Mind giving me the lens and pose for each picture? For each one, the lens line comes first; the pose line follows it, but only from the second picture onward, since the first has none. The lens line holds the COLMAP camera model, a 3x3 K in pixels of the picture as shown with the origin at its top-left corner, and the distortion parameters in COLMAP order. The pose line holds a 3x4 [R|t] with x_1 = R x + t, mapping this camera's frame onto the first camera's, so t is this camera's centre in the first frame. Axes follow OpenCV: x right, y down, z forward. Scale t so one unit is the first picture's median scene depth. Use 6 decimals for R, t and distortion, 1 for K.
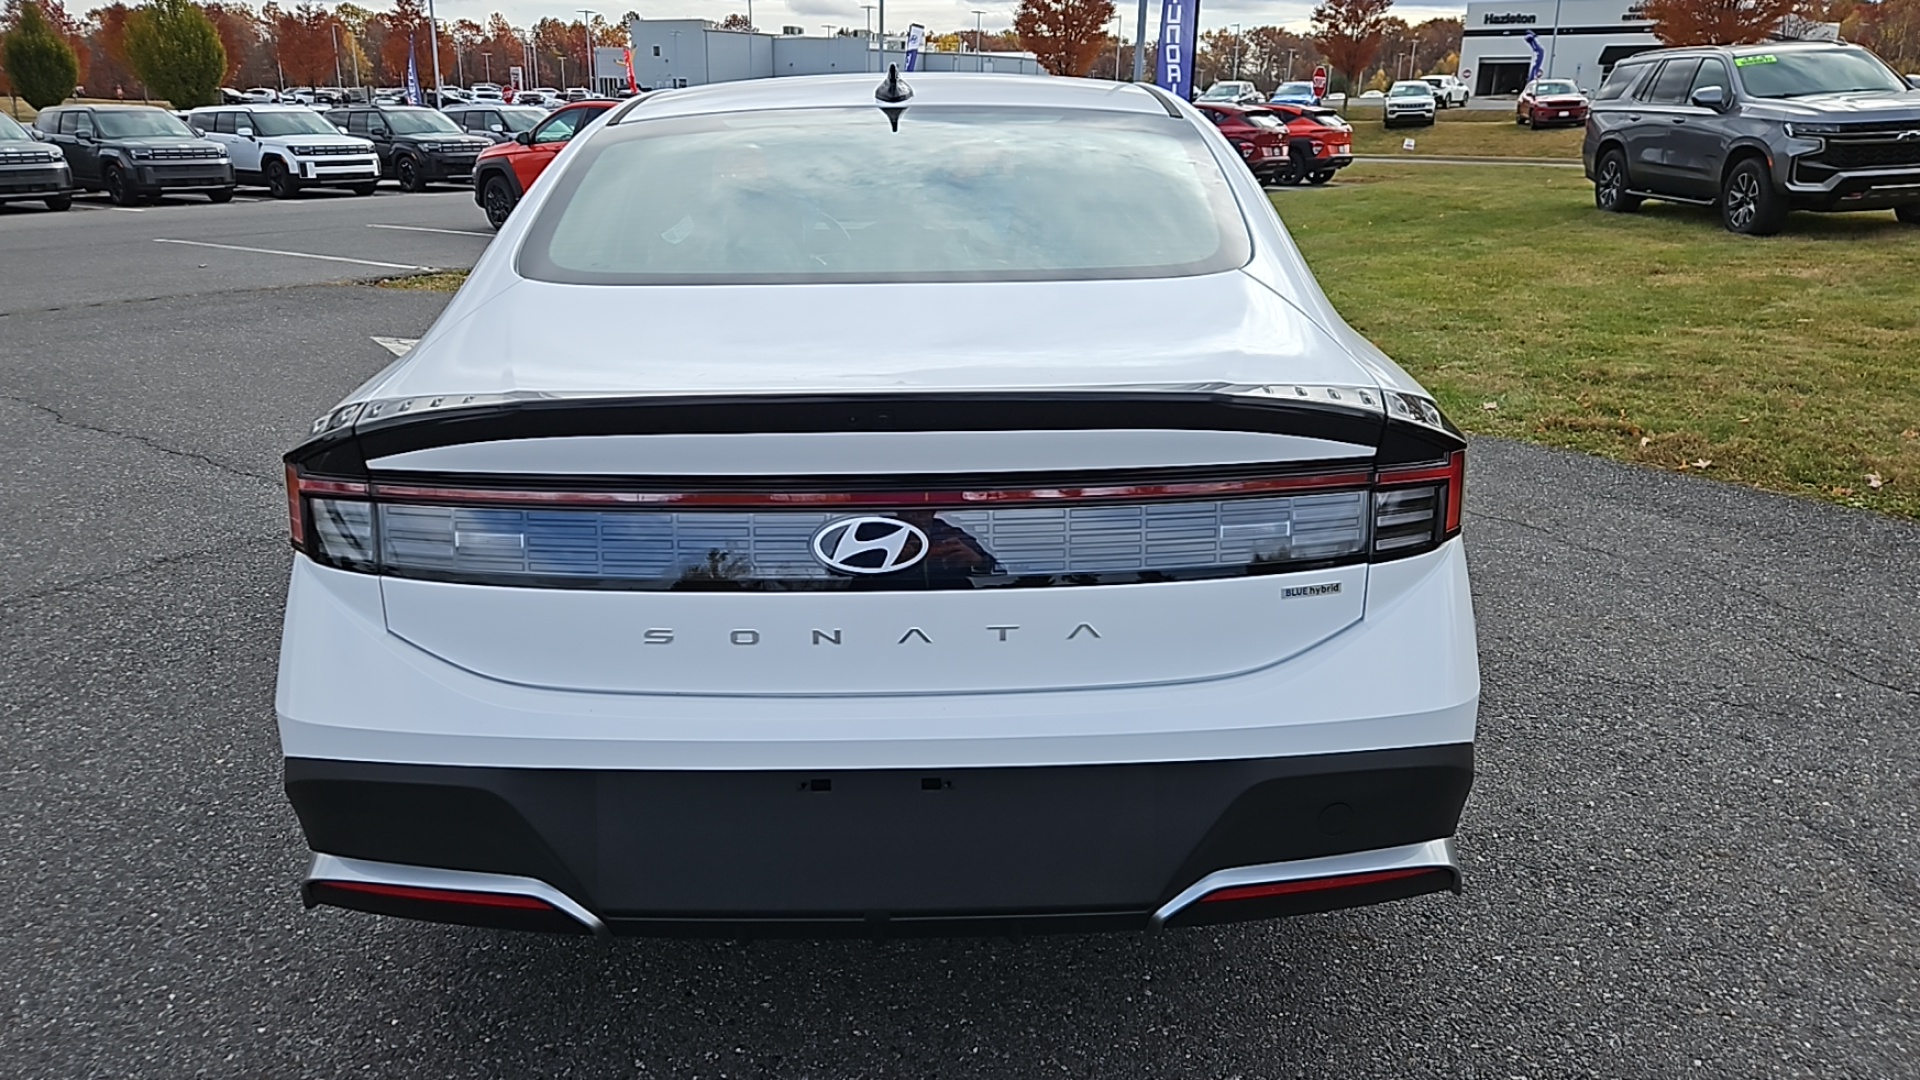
lens RADIAL K [[1488.0, 0, 960.0], [0, 1488.0, 540.0], [0, 0, 1]] dist [0.052597, -0.016016]
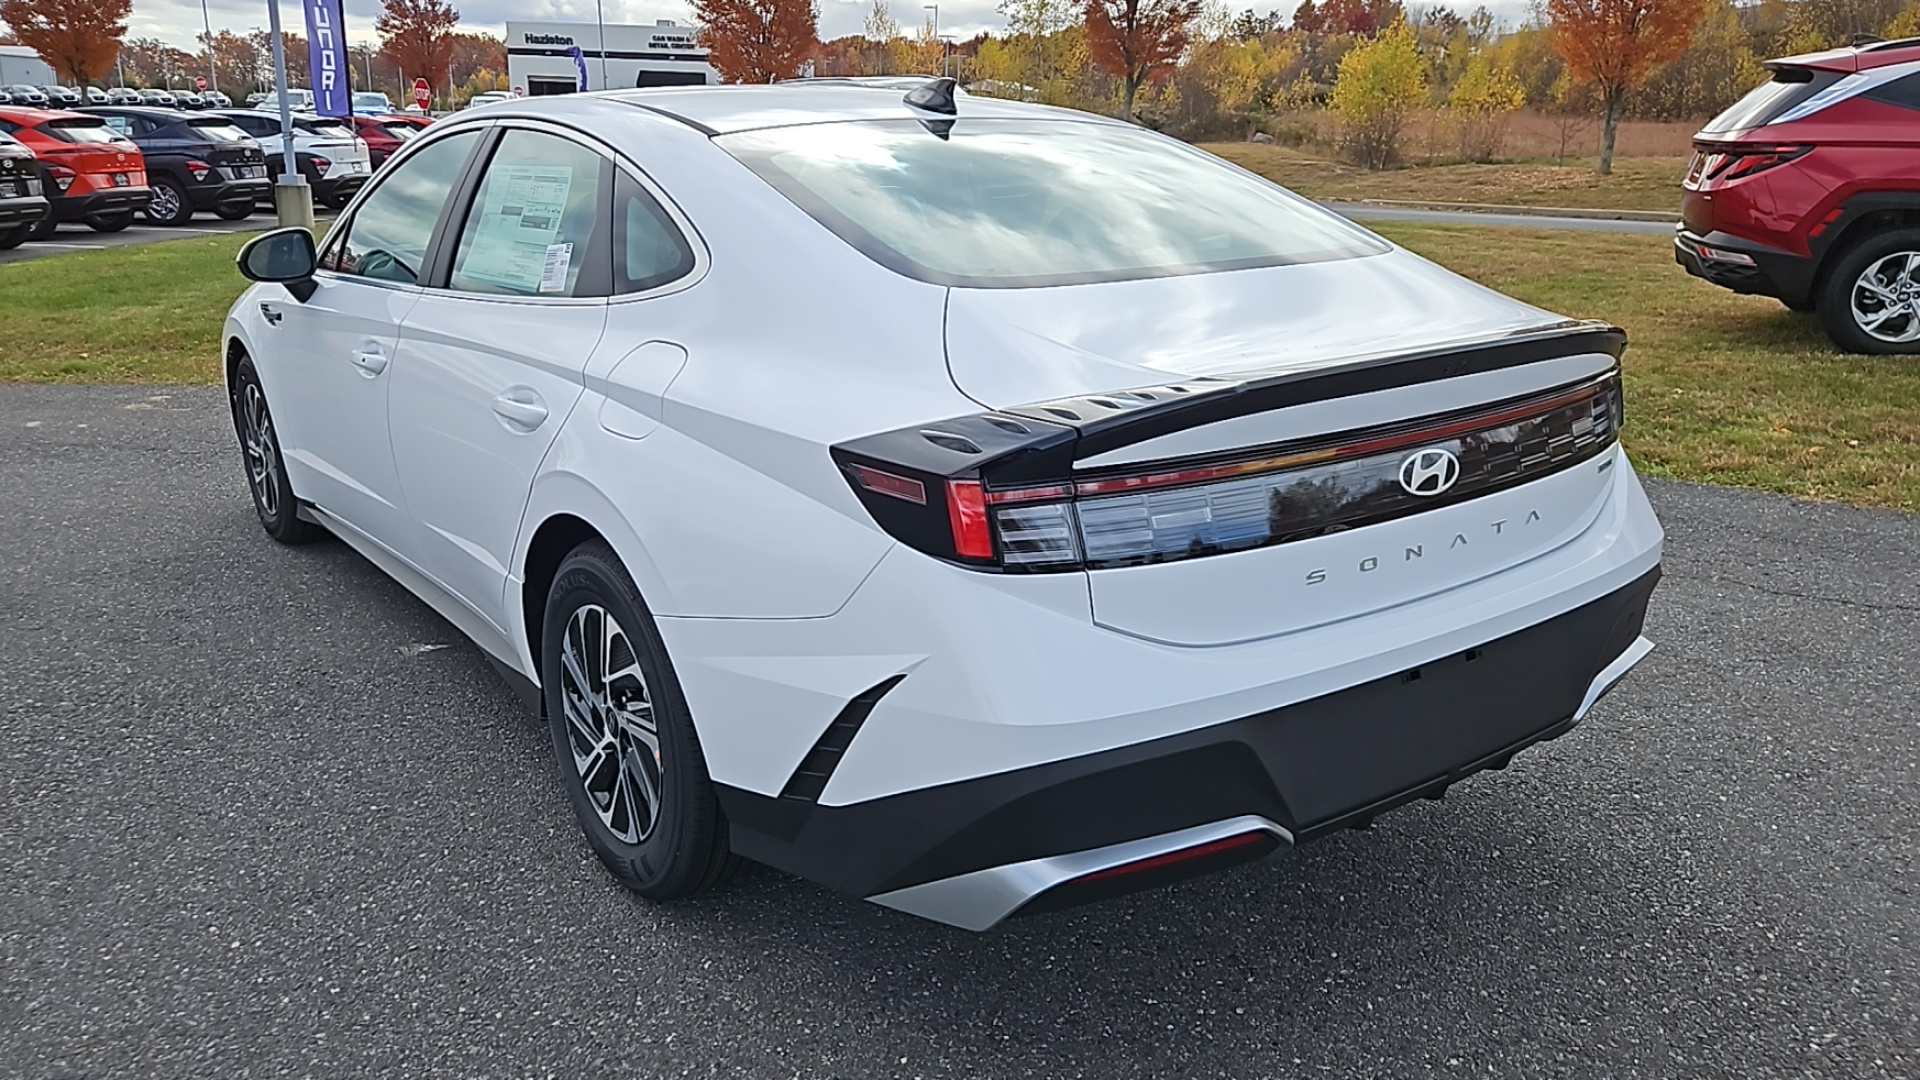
lens RADIAL K [[1488.0, 0, 960.0], [0, 1488.0, 540.0], [0, 0, 1]] dist [0.052597, -0.016016]
pose [[0.783505, -0.157660, 0.601052, -0.107385], [0.163470, 0.985503, 0.045411, -0.005873], [-0.599498, 0.062674, 0.797919, 0.023665]]
